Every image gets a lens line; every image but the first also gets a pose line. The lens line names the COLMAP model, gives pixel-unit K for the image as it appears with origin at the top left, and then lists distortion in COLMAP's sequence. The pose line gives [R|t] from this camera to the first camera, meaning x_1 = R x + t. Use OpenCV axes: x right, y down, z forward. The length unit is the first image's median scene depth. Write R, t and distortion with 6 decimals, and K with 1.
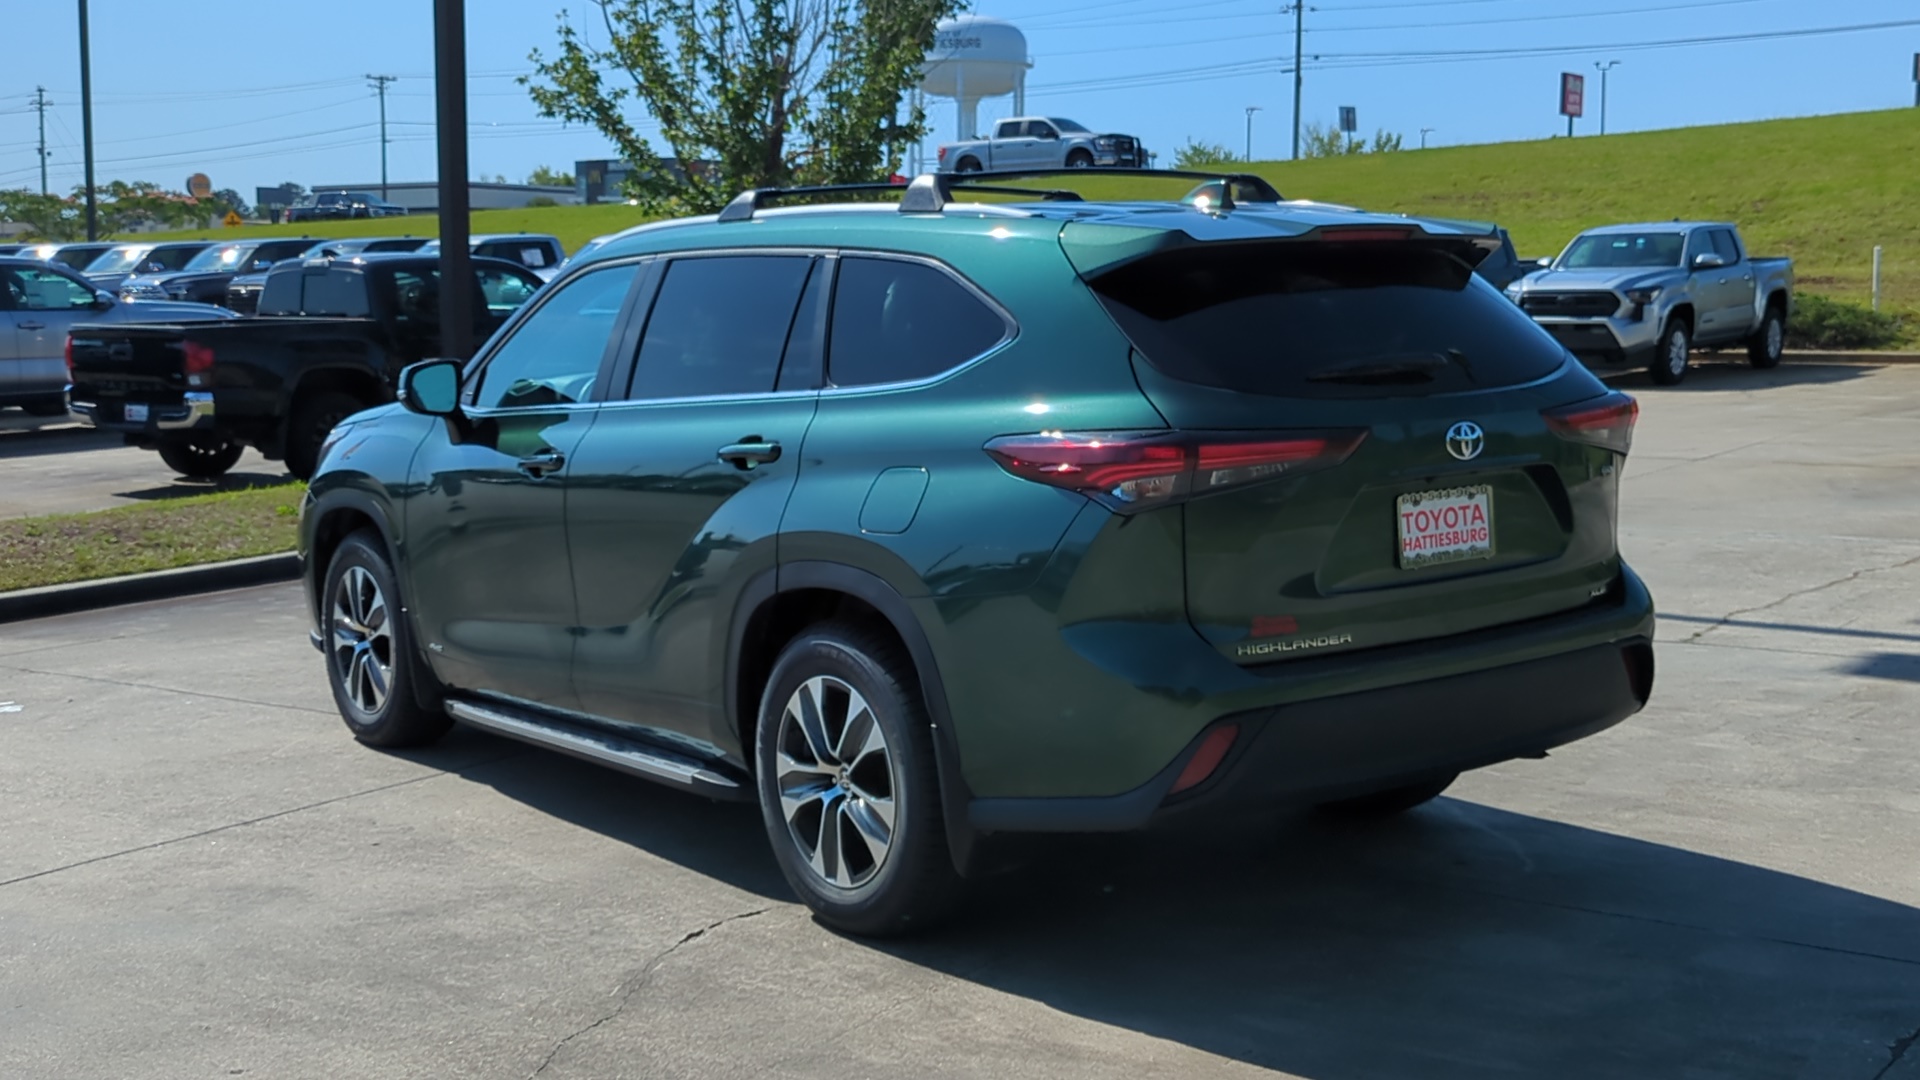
lens RADIAL K [[2173.6, 0, 970.9], [0, 2173.6, 547.7], [0, 0, 1]] dist [0.033185, 0.000000]
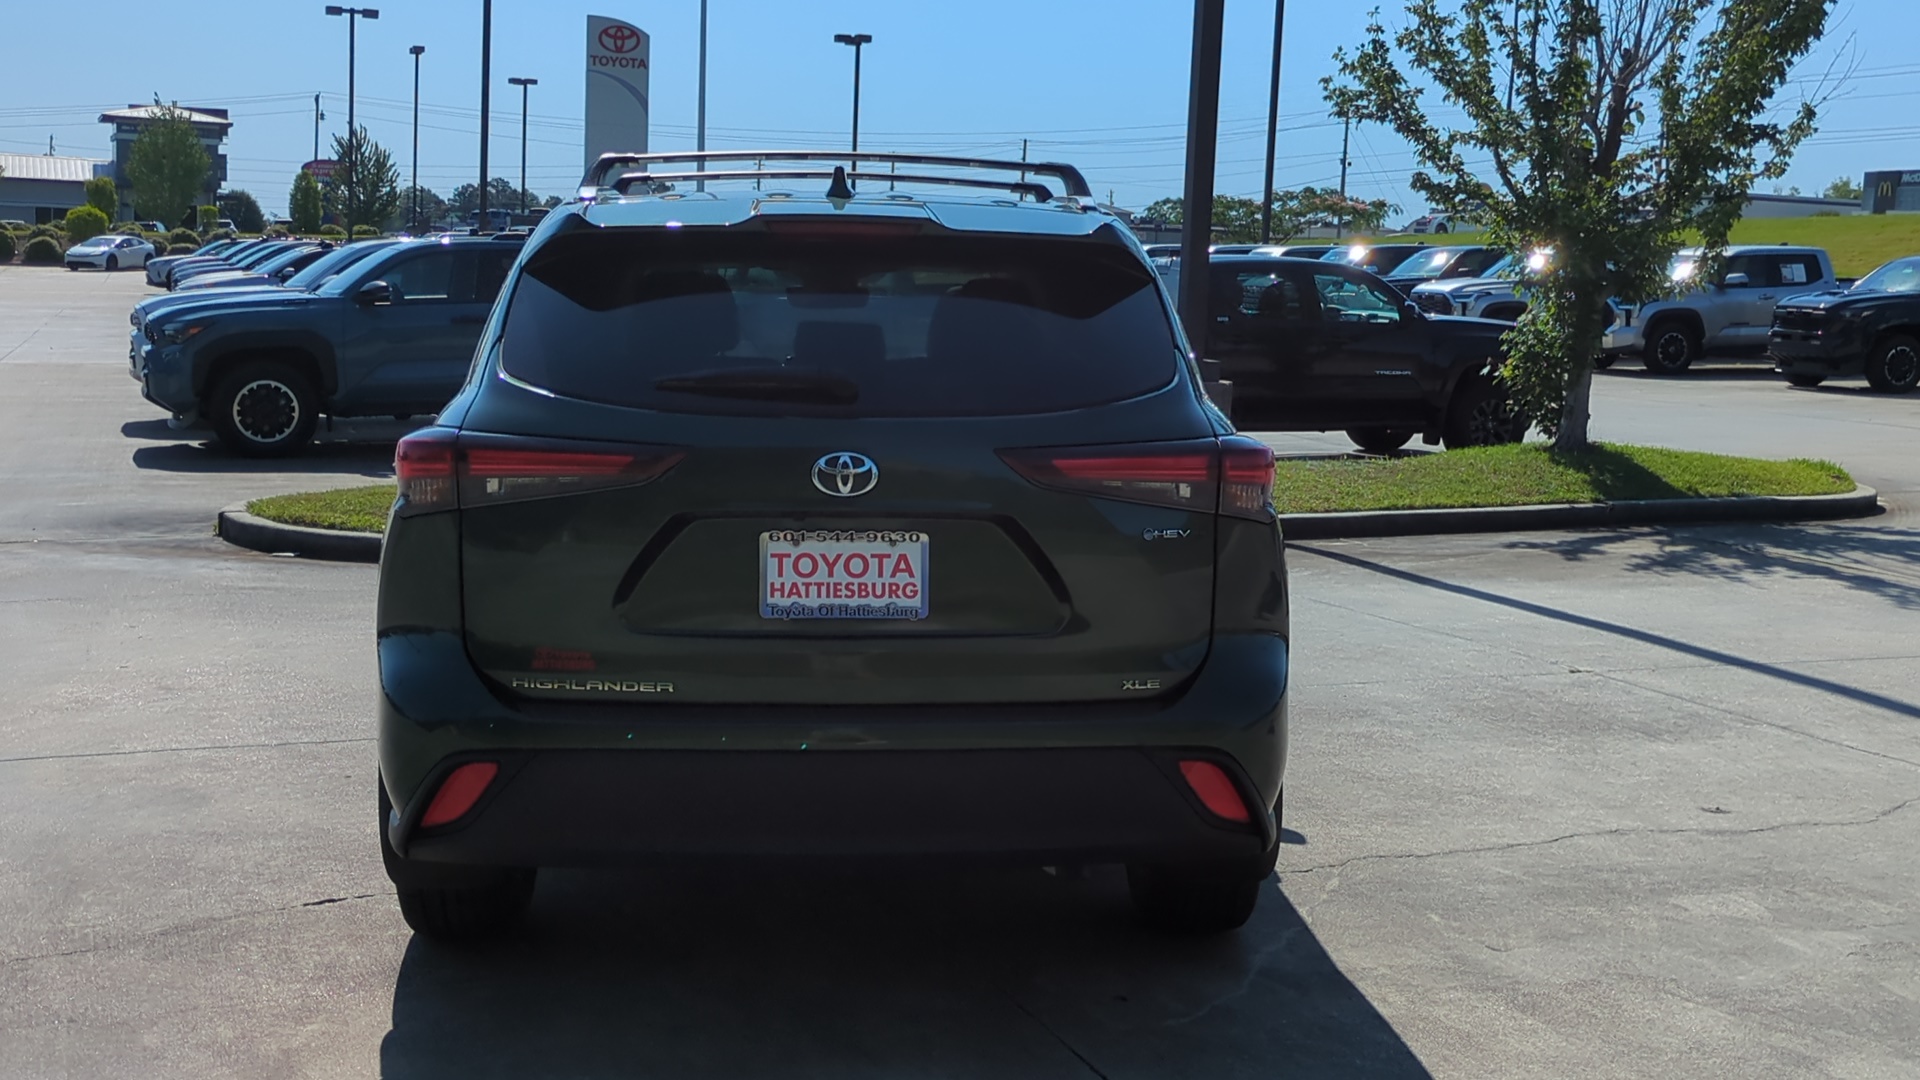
lens RADIAL K [[2173.6, 0, 975.5], [0, 2173.6, 534.1], [0, 0, 1]] dist [0.033185, 0.000000]
pose [[0.840159, 0.098542, -0.533313, 0.202209], [-0.104340, 0.994353, 0.019357, -0.013335], [0.532209, 0.039383, 0.845696, 0.091879]]
